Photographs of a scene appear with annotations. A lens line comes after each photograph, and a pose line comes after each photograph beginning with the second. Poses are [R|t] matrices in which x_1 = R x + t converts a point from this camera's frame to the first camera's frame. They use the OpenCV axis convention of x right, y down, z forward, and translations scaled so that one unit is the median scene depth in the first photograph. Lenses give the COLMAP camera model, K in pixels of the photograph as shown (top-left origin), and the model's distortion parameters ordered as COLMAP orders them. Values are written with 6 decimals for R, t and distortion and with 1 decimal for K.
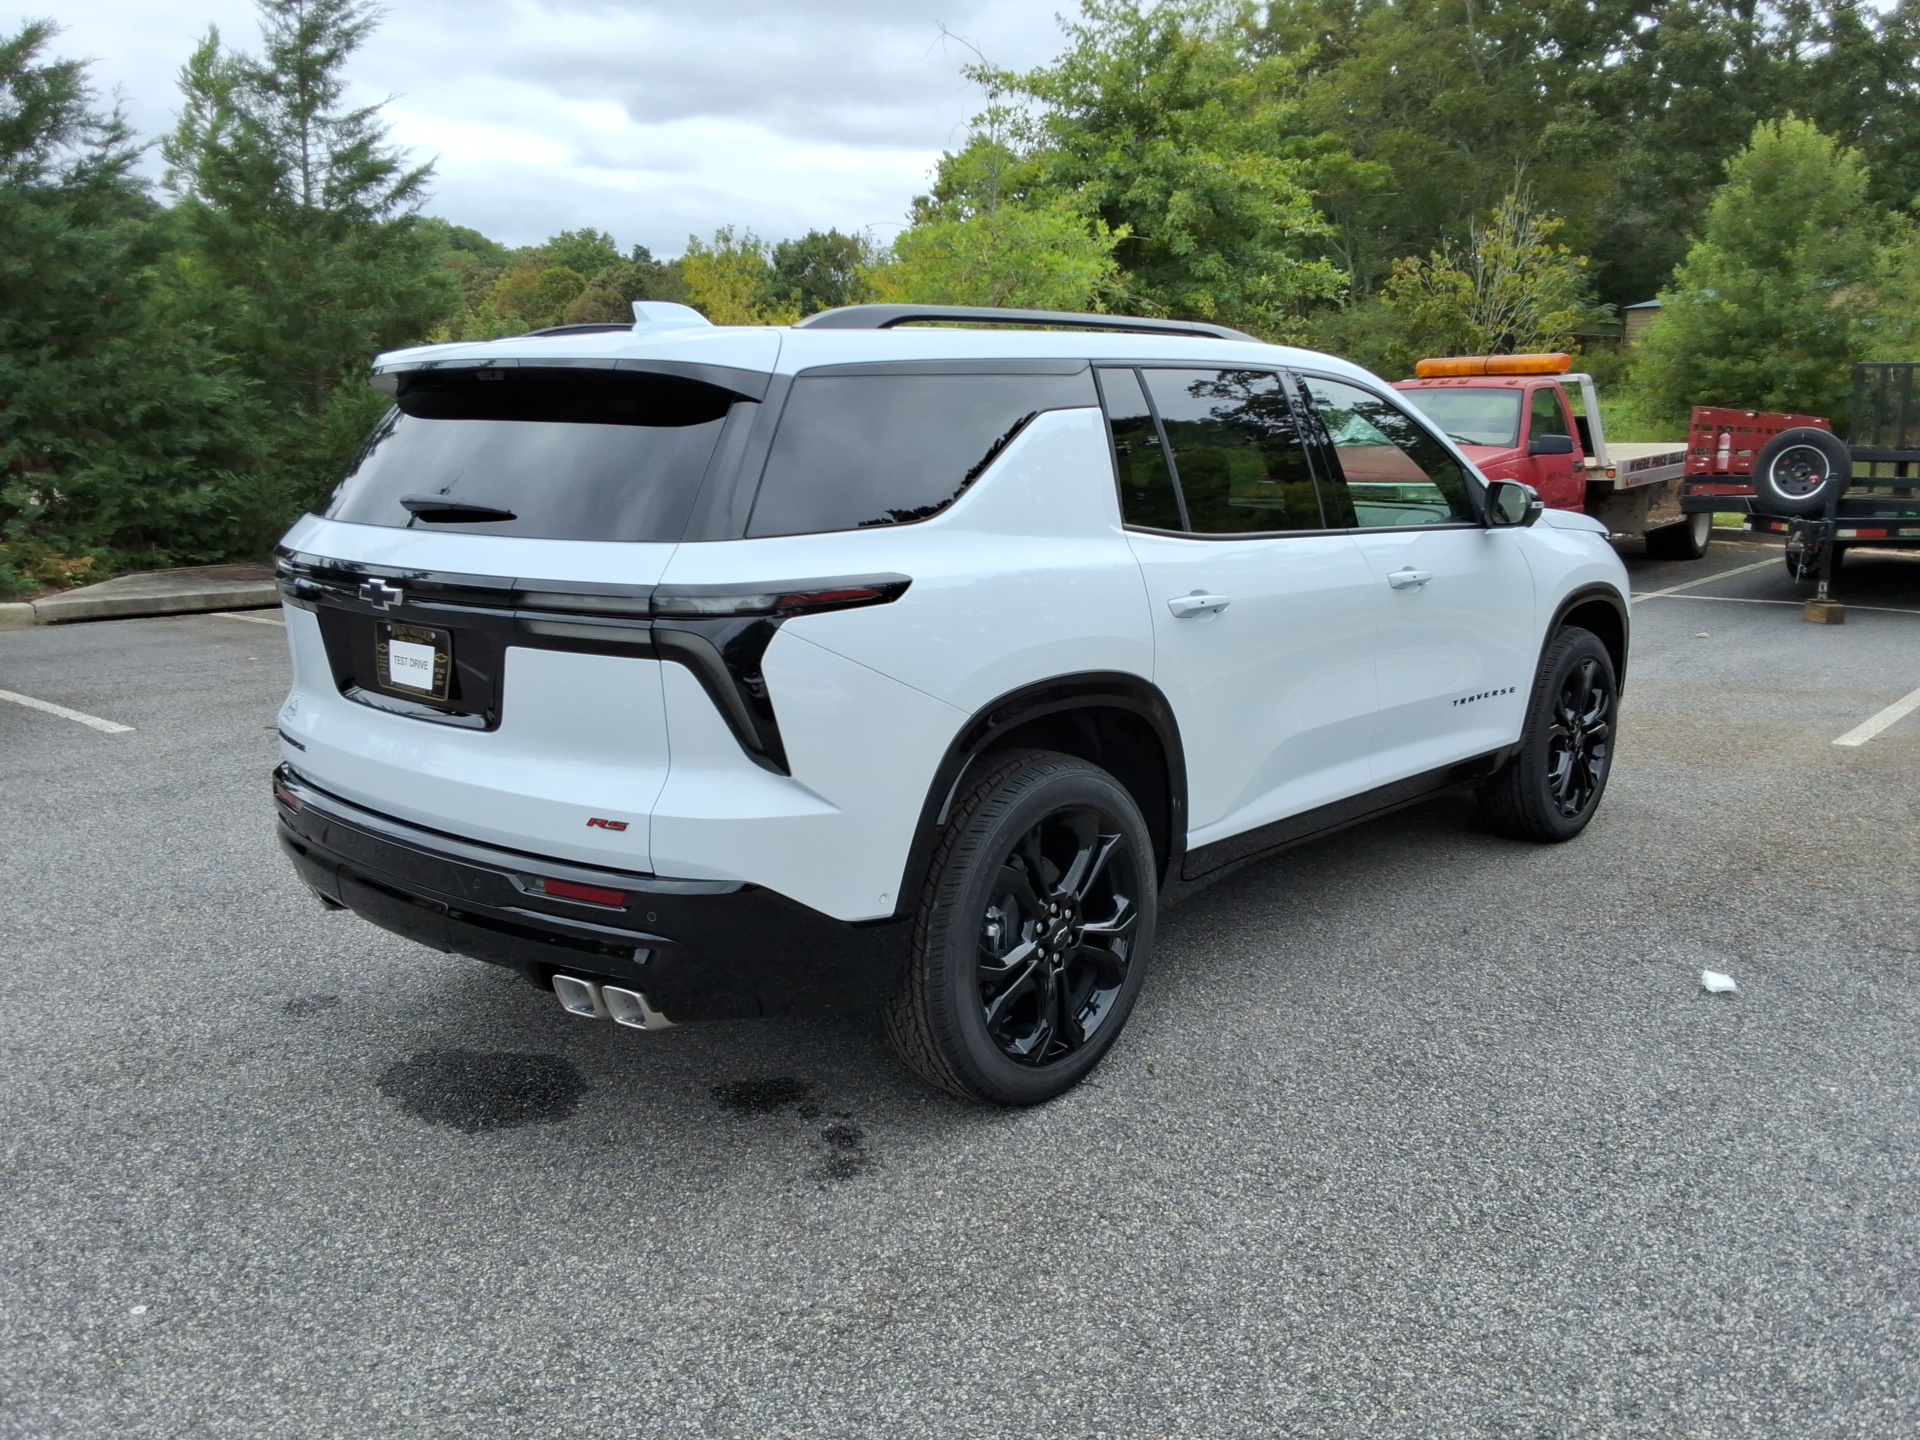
lens RADIAL K [[1533.3, 0, 981.1], [0, 1533.3, 720.3], [0, 0, 1]] dist [0.103322, -0.152405]
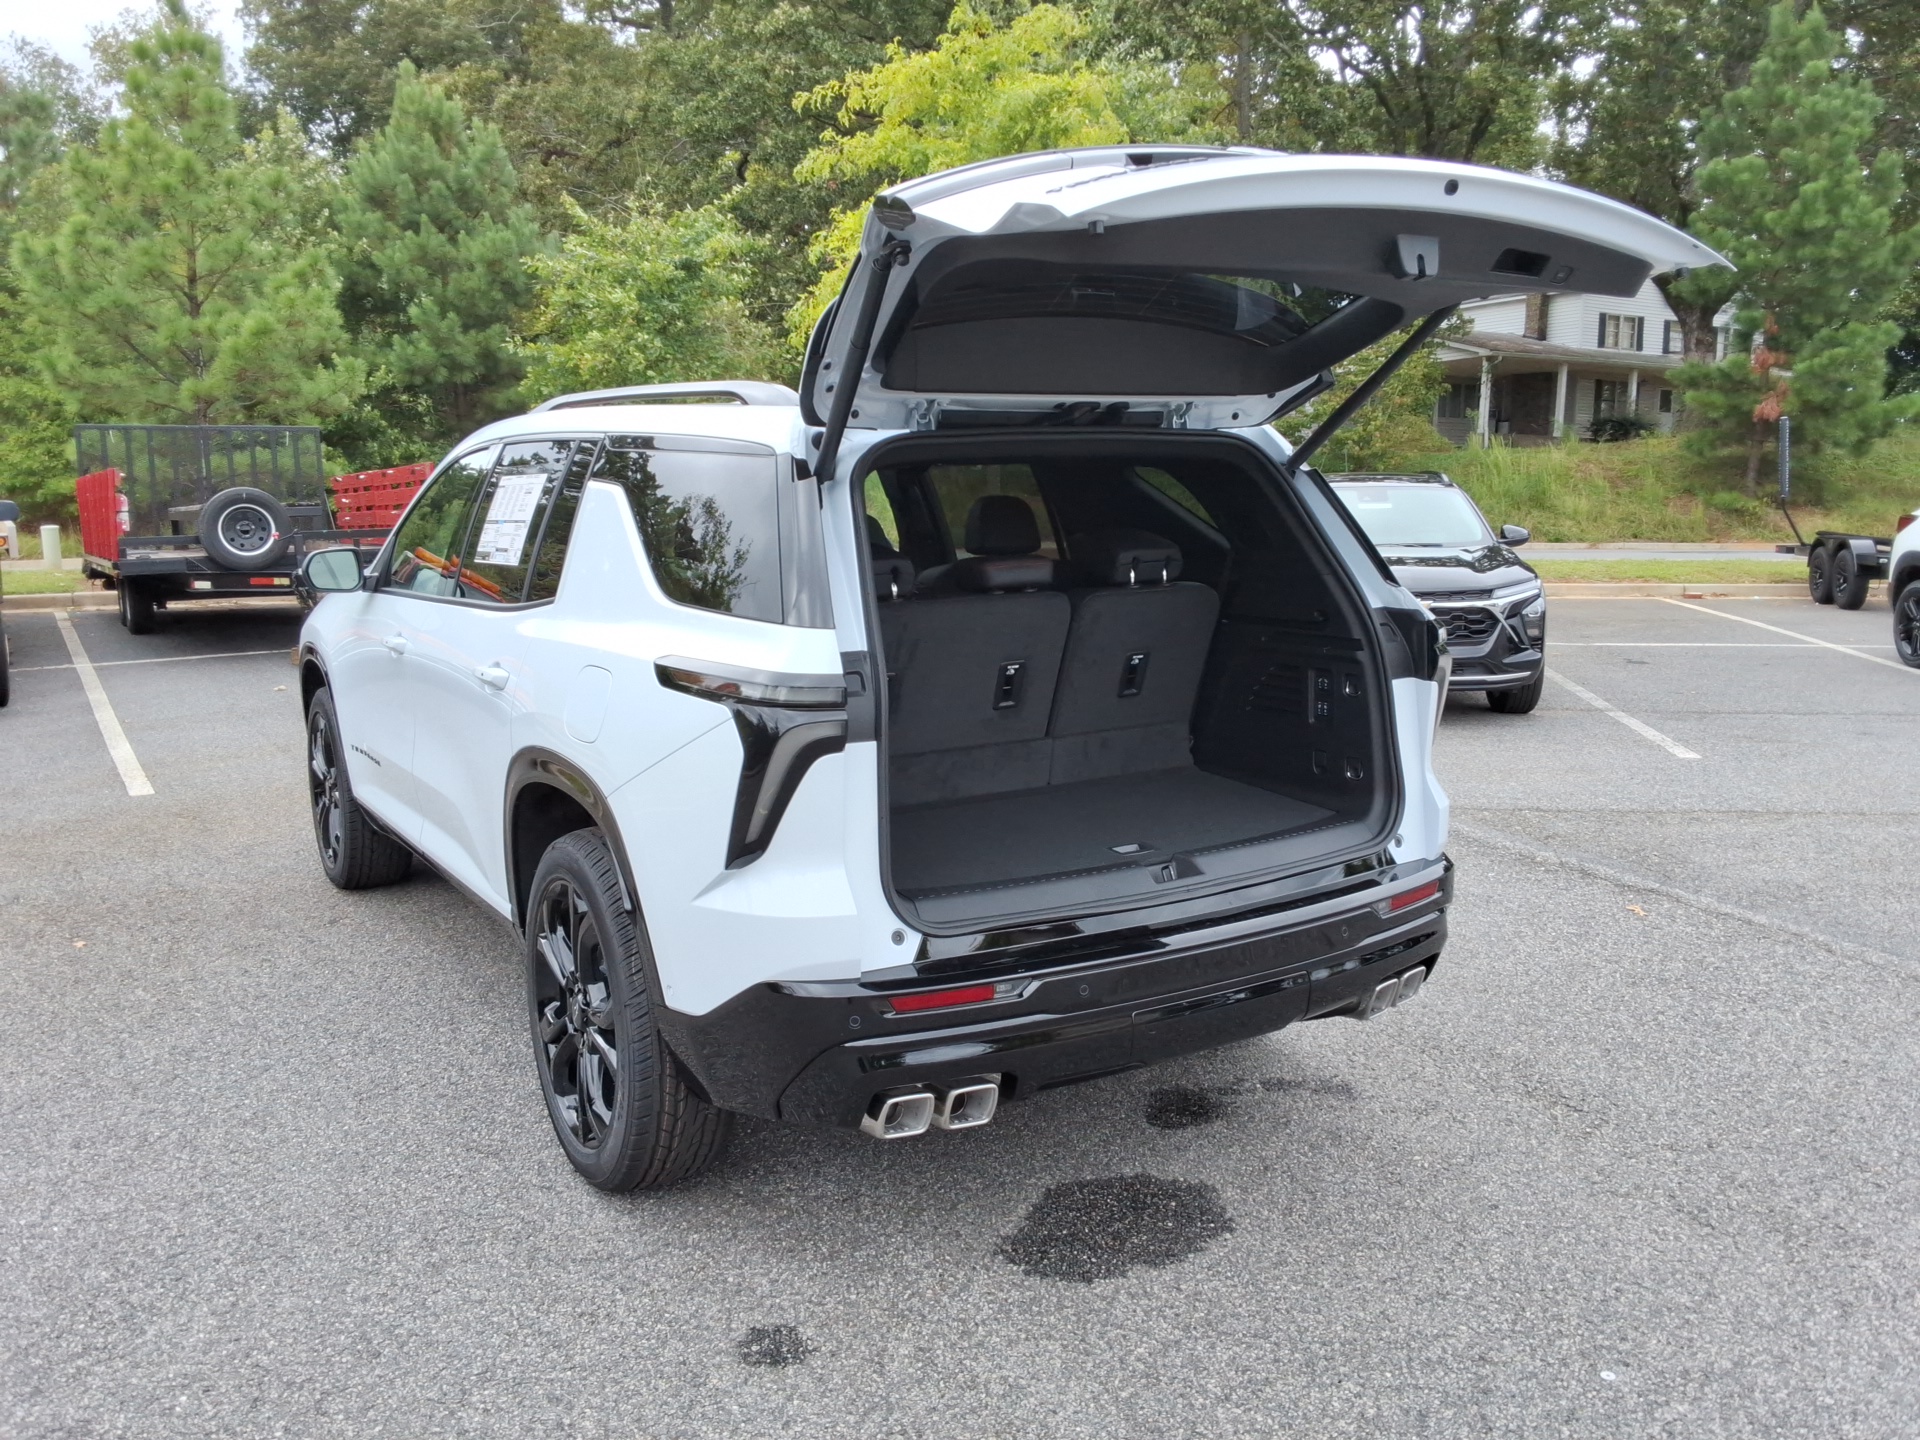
lens RADIAL K [[1533.3, 0, 972.4], [0, 1533.3, 715.5], [0, 0, 1]] dist [0.103322, -0.152405]
pose [[0.284620, -0.155163, 0.946000, -1.084548], [0.191794, 0.976079, 0.102392, -0.153438], [-0.939258, 0.152295, 0.307572, 0.709577]]
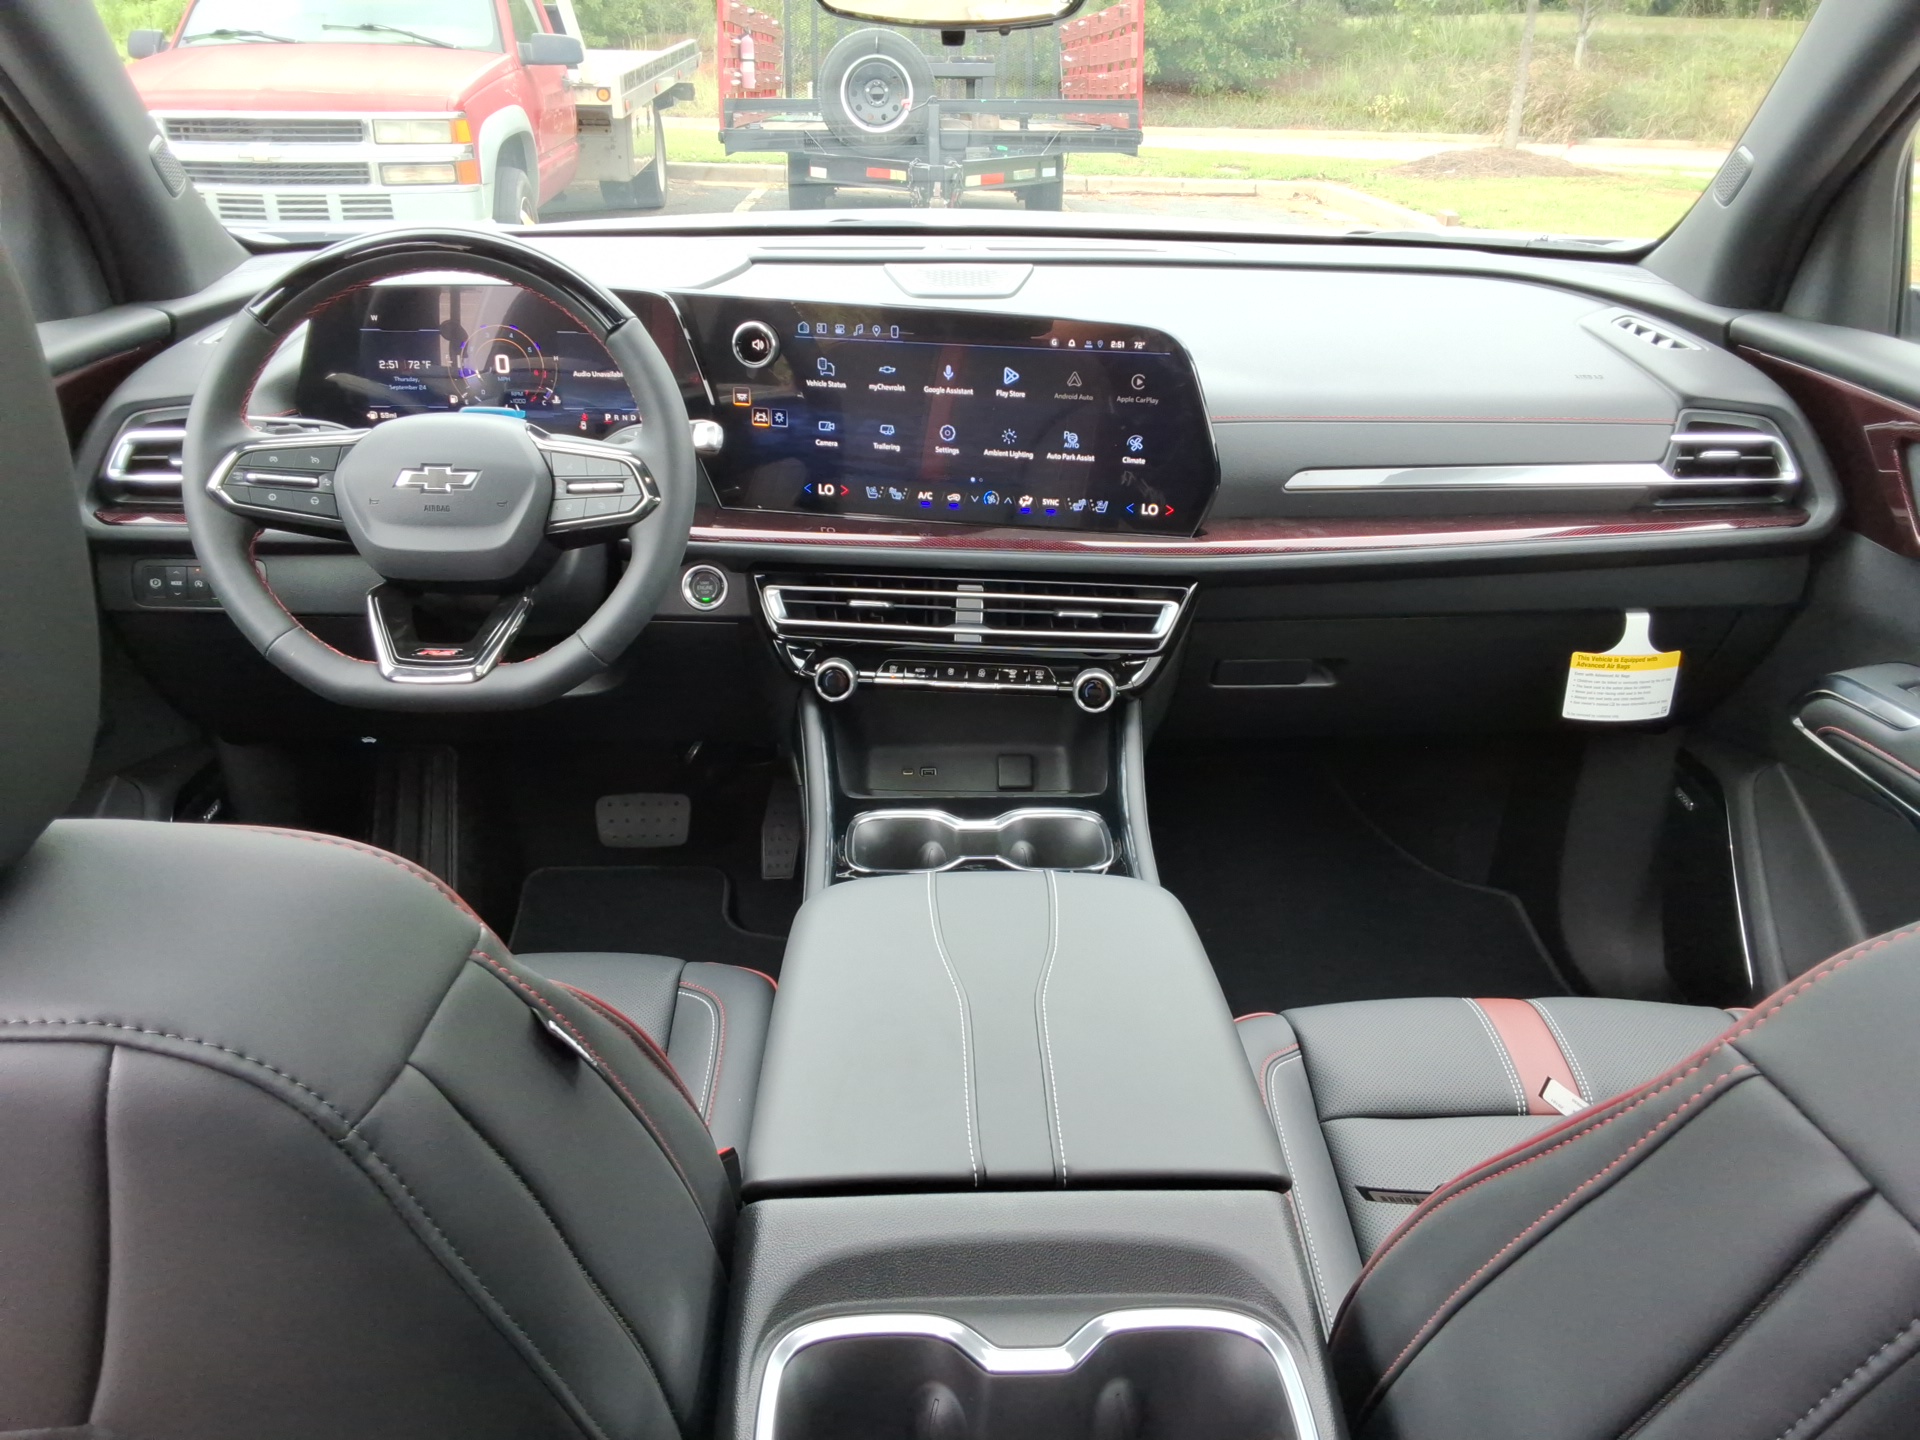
lens RADIAL K [[1533.3, 0, 993.1], [0, 1533.3, 740.6], [0, 0, 1]] dist [0.103322, -0.152405]
pose [[0.720285, -0.276038, 0.636390, -0.006223], [0.116350, 0.952493, 0.281461, -0.204513], [-0.683851, -0.128688, 0.718183, 1.178309]]
